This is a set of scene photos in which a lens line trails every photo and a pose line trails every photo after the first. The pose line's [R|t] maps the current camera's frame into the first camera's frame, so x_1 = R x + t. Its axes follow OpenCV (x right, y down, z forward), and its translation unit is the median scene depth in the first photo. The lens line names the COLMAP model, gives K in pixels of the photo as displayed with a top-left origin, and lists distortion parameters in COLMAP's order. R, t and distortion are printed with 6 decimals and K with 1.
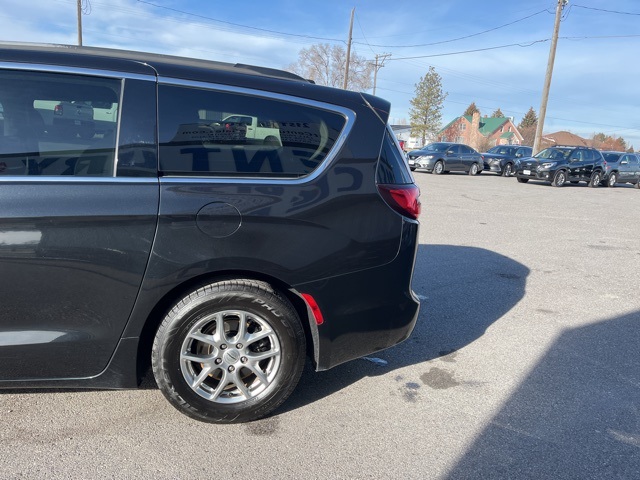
lens RADIAL K [[477.4, 0, 311.7], [0, 477.4, 239.5], [0, 0, 1]] dist [0.082029, -0.110802]
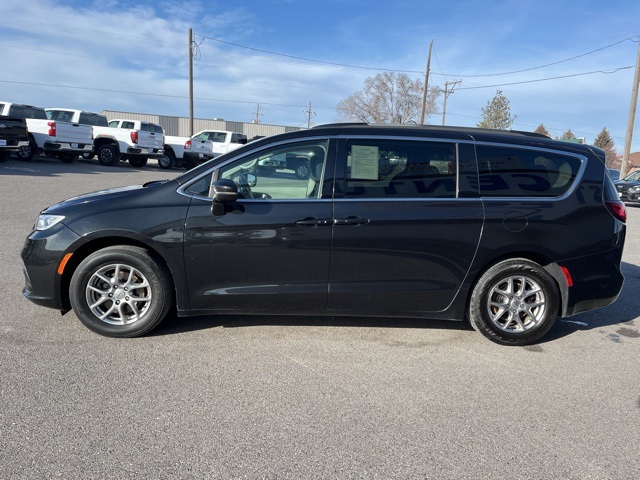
lens RADIAL K [[479.0, 0, 317.2], [0, 479.0, 235.7], [0, 0, 1]] dist [0.076901, -0.095872]
pose [[0.994162, 0.000835, -0.107893, -0.067259], [-0.007126, 0.998295, -0.057942, 0.010899], [0.107660, 0.058373, 0.992473, -0.076050]]
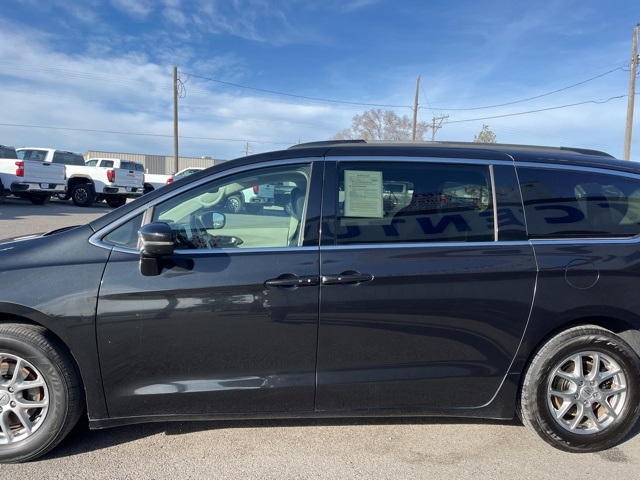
lens RADIAL K [[477.4, 0, 311.7], [0, 477.4, 239.5], [0, 0, 1]] dist [0.082029, -0.110802]
pose [[0.994513, -0.026808, -0.101121, -0.069887], [0.014119, 0.992160, -0.124175, 0.001366], [0.103657, 0.122066, 0.987094, -0.026703]]
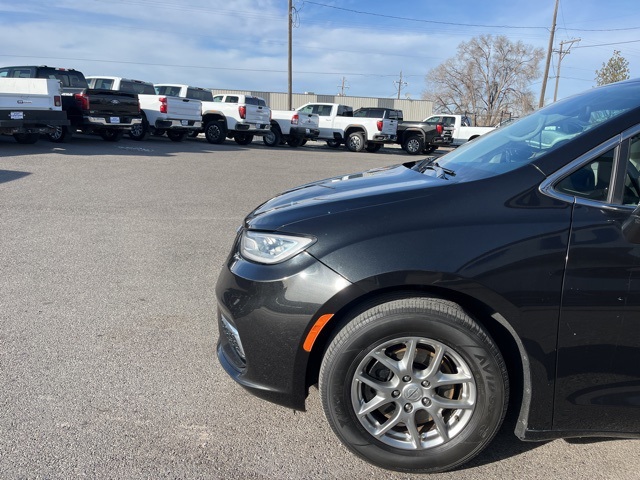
lens RADIAL K [[477.4, 0, 311.7], [0, 477.4, 239.5], [0, 0, 1]] dist [0.082029, -0.110802]
pose [[0.960786, 0.023192, -0.276319, -0.136682], [-0.023460, 0.999722, 0.002335, -0.003254], [0.276296, 0.004239, 0.961063, -0.009096]]
